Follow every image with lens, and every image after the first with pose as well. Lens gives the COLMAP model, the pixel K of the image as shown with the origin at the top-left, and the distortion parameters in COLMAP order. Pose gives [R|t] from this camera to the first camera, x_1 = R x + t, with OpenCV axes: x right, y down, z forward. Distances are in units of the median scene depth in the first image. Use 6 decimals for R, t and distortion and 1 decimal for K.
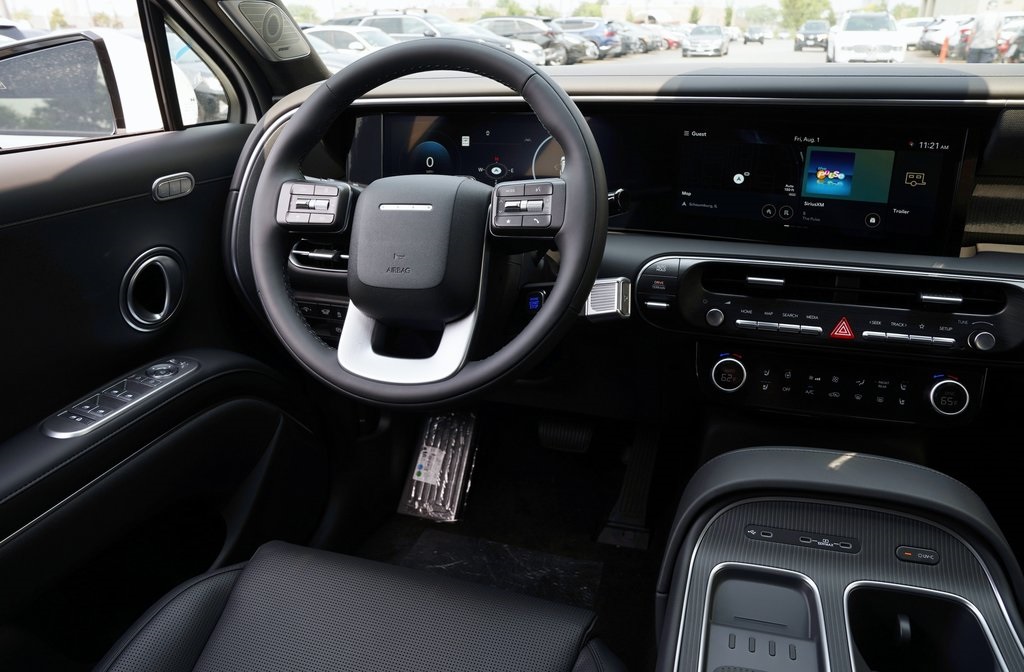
lens RADIAL K [[710.3, 0, 512.0], [0, 710.3, 336.0], [0, 0, 1]] dist [-0.135054, 0.094266]
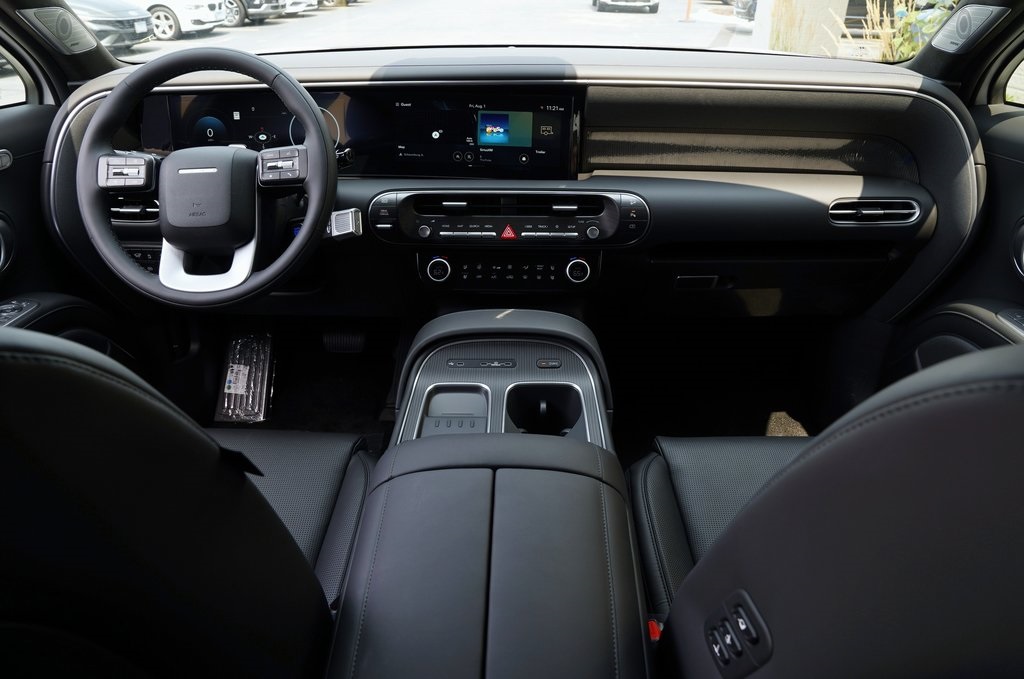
lens RADIAL K [[706.4, 0, 507.9], [0, 706.4, 337.7], [0, 0, 1]] dist [-0.133575, 0.095970]
pose [[0.959142, -0.109652, 0.260813, 0.050318], [0.087315, 0.991566, 0.095778, 0.071242], [-0.269115, -0.069092, 0.960626, -0.500225]]
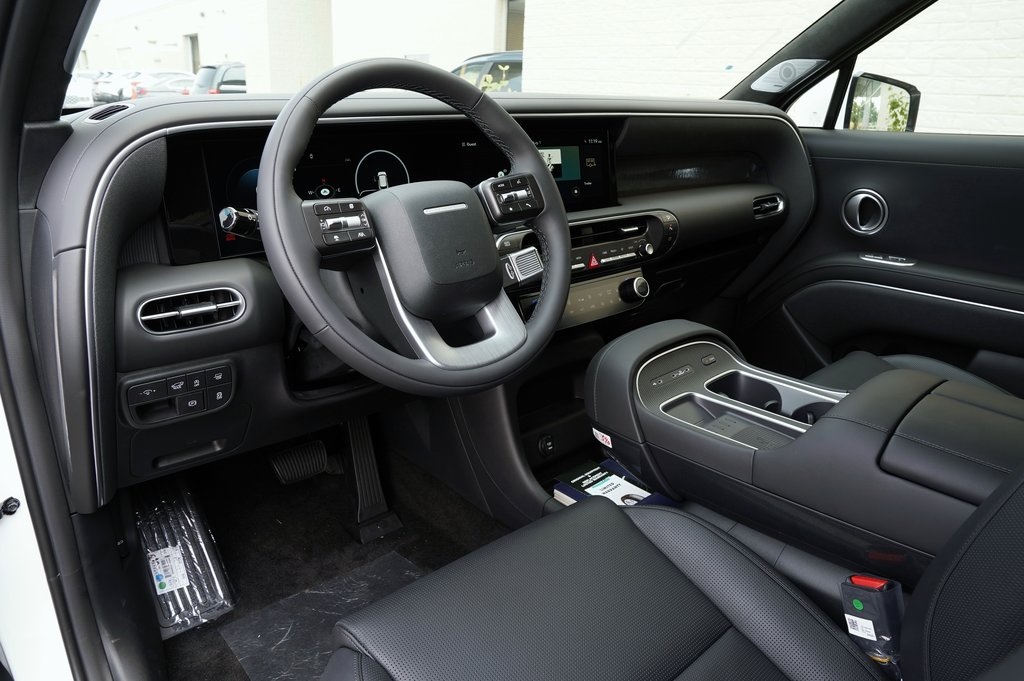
lens RADIAL K [[706.4, 0, 507.9], [0, 706.4, 338.7], [0, 0, 1]] dist [-0.133575, 0.095970]
pose [[0.507004, -0.255224, 0.823291, -0.948745], [0.306068, 0.946218, 0.104847, -0.069990], [-0.805772, 0.198825, 0.557853, 0.322106]]
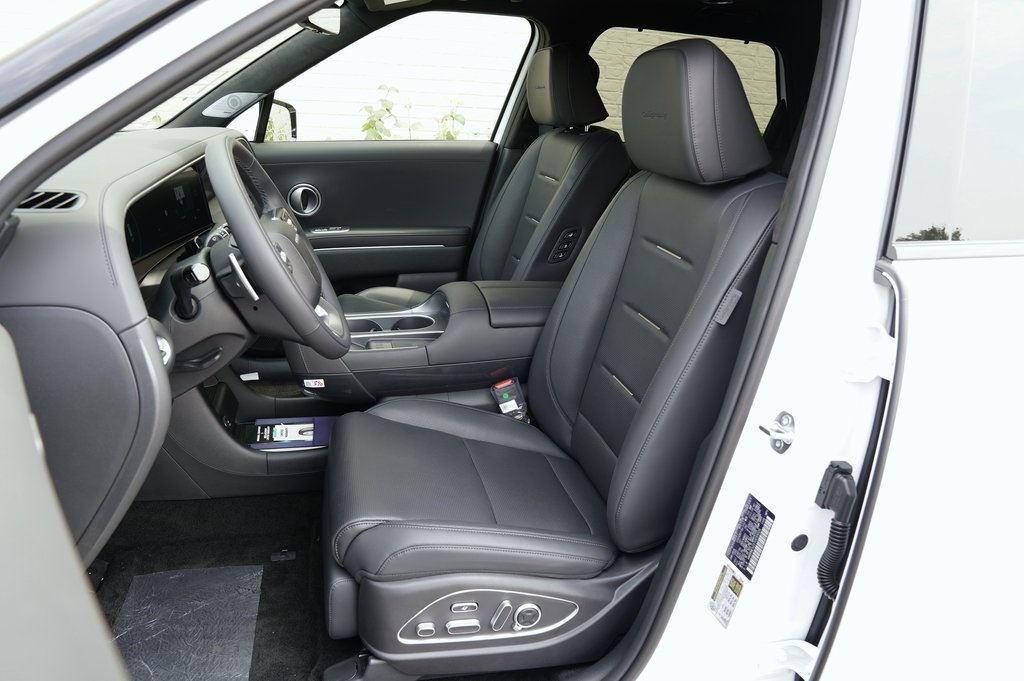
lens RADIAL K [[706.4, 0, 507.9], [0, 706.4, 338.7], [0, 0, 1]] dist [-0.133575, 0.095970]
pose [[-0.518661, -0.278800, 0.808246, -1.580154], [0.299650, 0.826102, 0.477249, -0.551478], [-0.800750, 0.489721, -0.344924, 1.154299]]
